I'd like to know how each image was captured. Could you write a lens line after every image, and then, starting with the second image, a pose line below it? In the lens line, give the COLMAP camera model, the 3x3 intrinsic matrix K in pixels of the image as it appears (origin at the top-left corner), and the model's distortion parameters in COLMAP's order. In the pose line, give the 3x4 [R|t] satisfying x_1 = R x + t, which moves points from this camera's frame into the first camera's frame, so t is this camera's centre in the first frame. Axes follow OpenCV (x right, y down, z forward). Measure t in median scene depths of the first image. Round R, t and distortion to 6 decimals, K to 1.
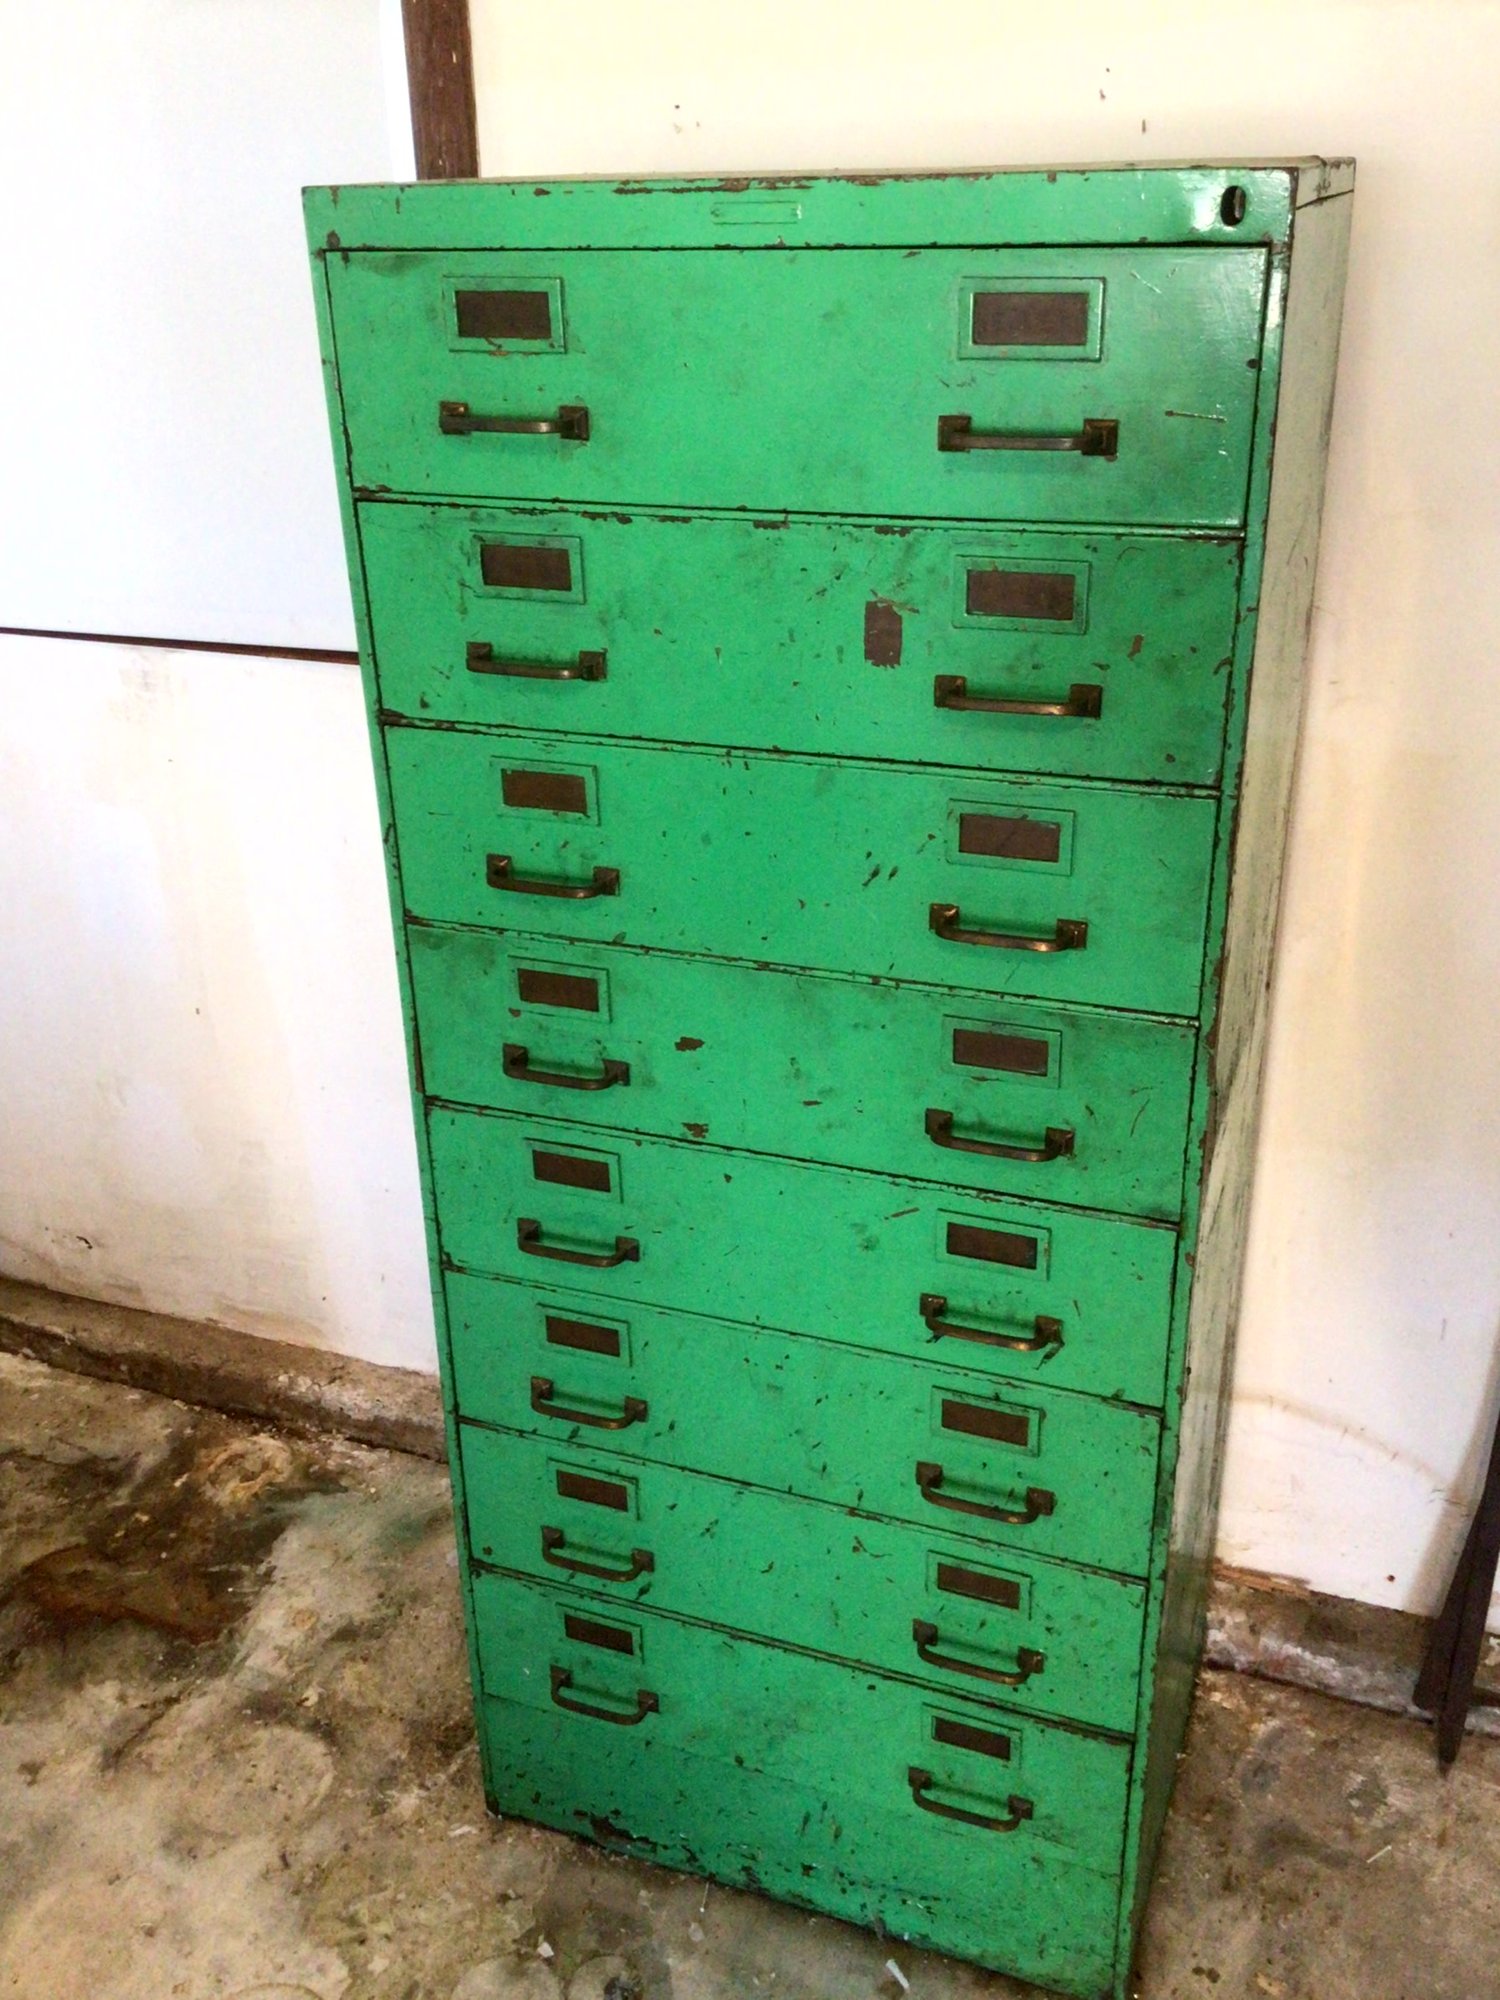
lens RADIAL K [[1834.8, 0, 752.0], [0, 1834.8, 997.1], [0, 0, 1]] dist [0.016016, -0.010550]
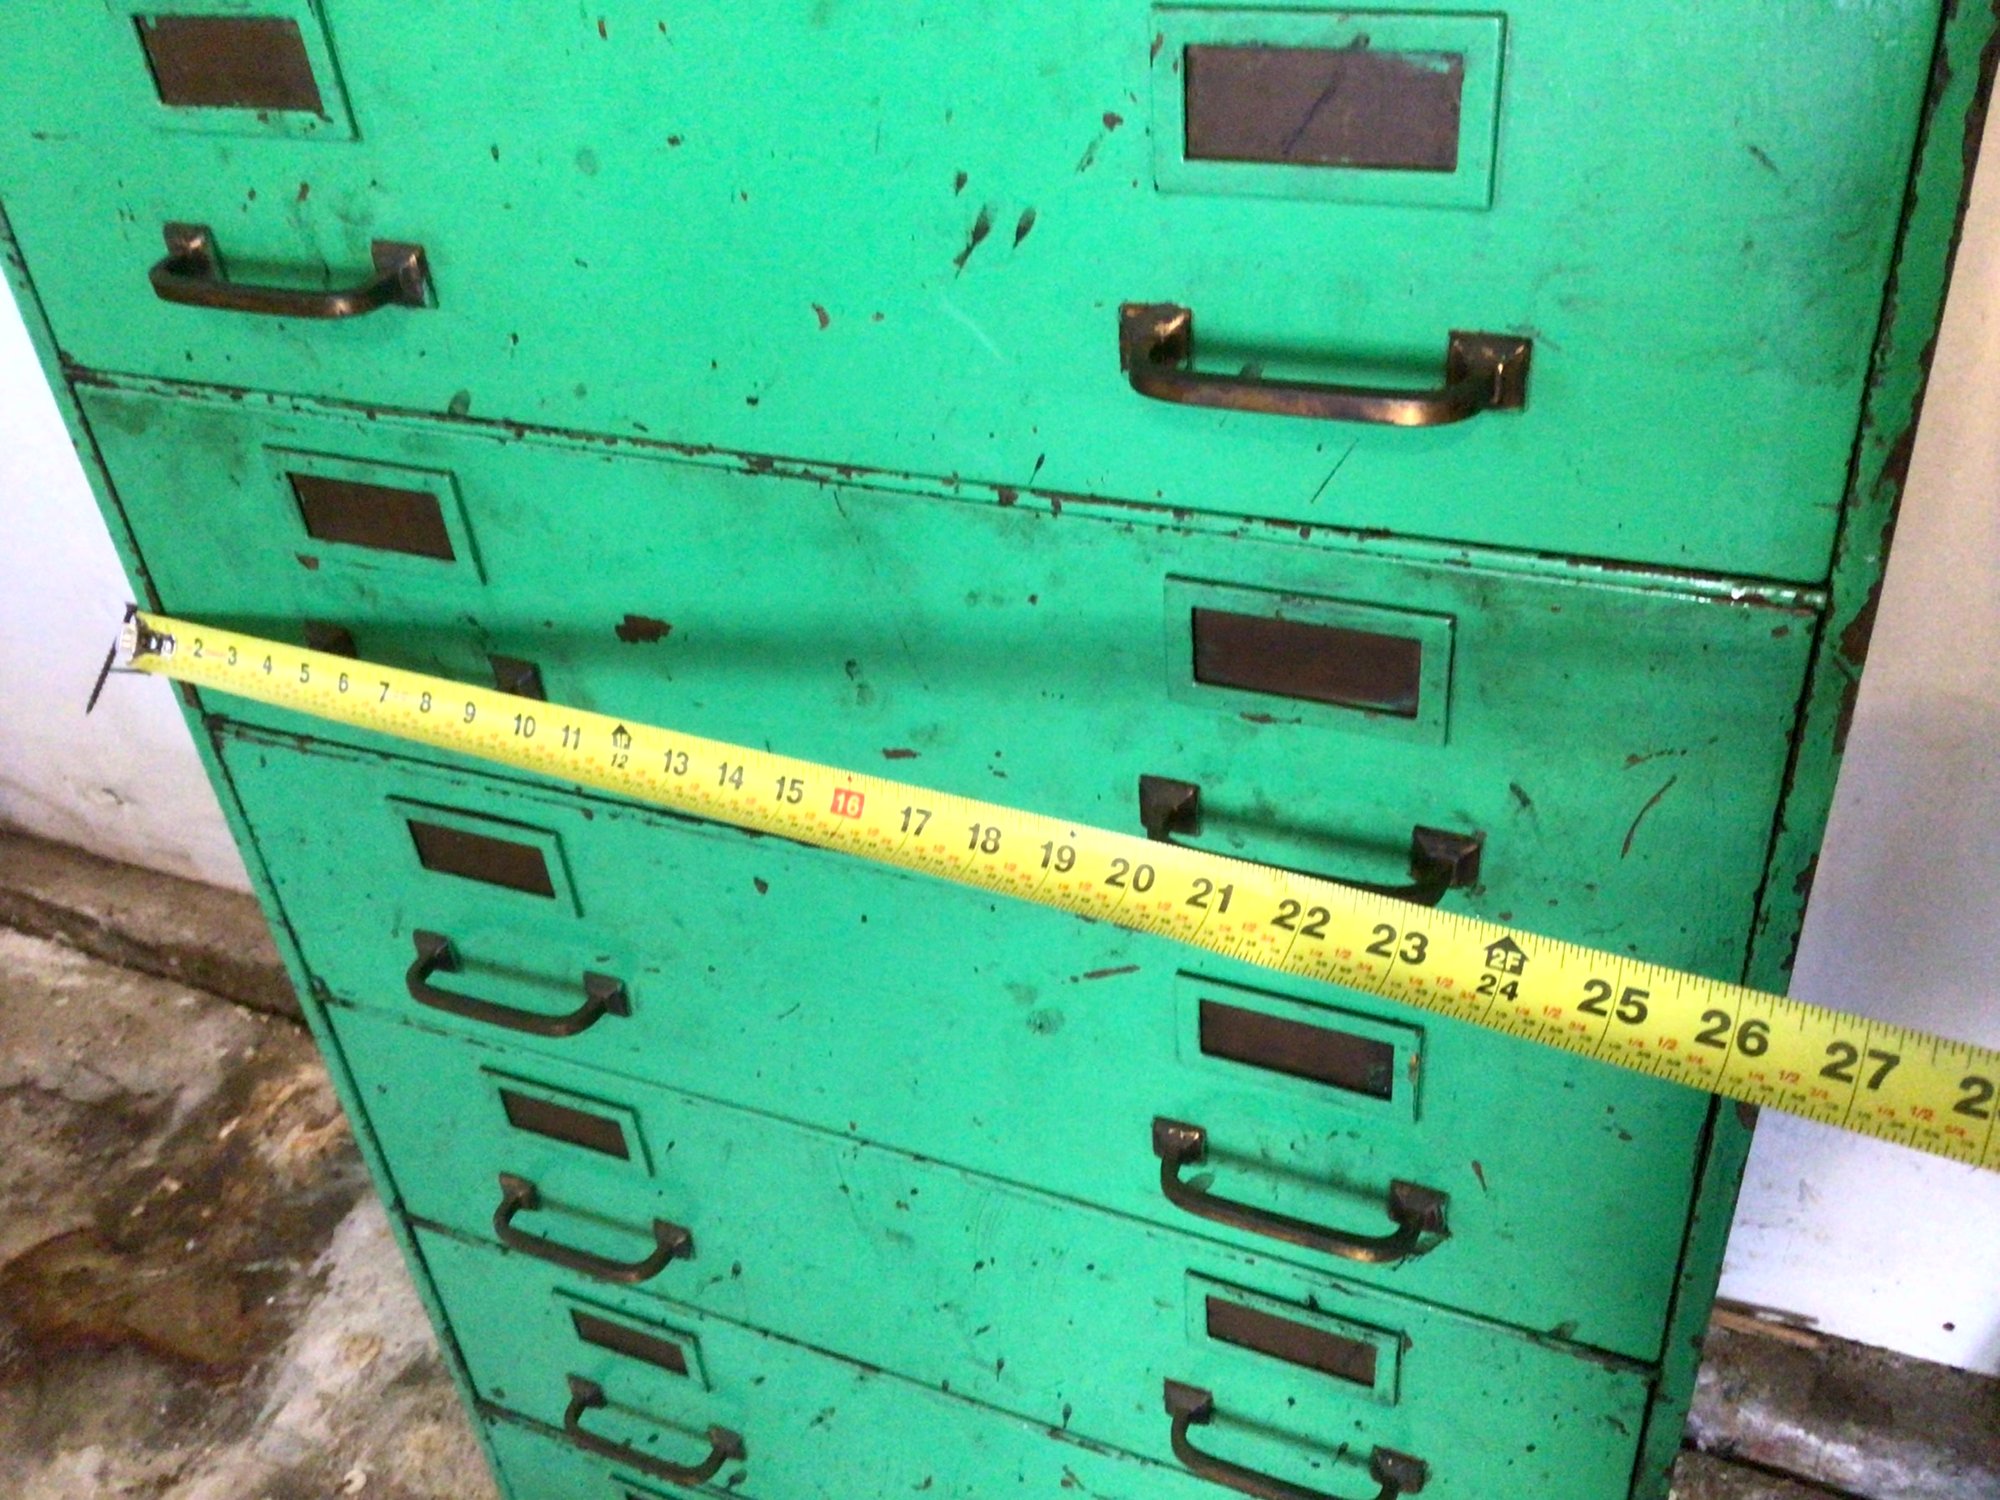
lens RADIAL K [[1813.9, 0, 996.7], [0, 1813.9, 748.8], [0, 0, 1]] dist [0.090527, -0.180771]
pose [[0.997286, -0.024045, -0.069592, 0.061892], [0.037219, 0.980152, 0.194721, -0.022222], [0.063528, -0.196783, 0.978387, 0.385873]]
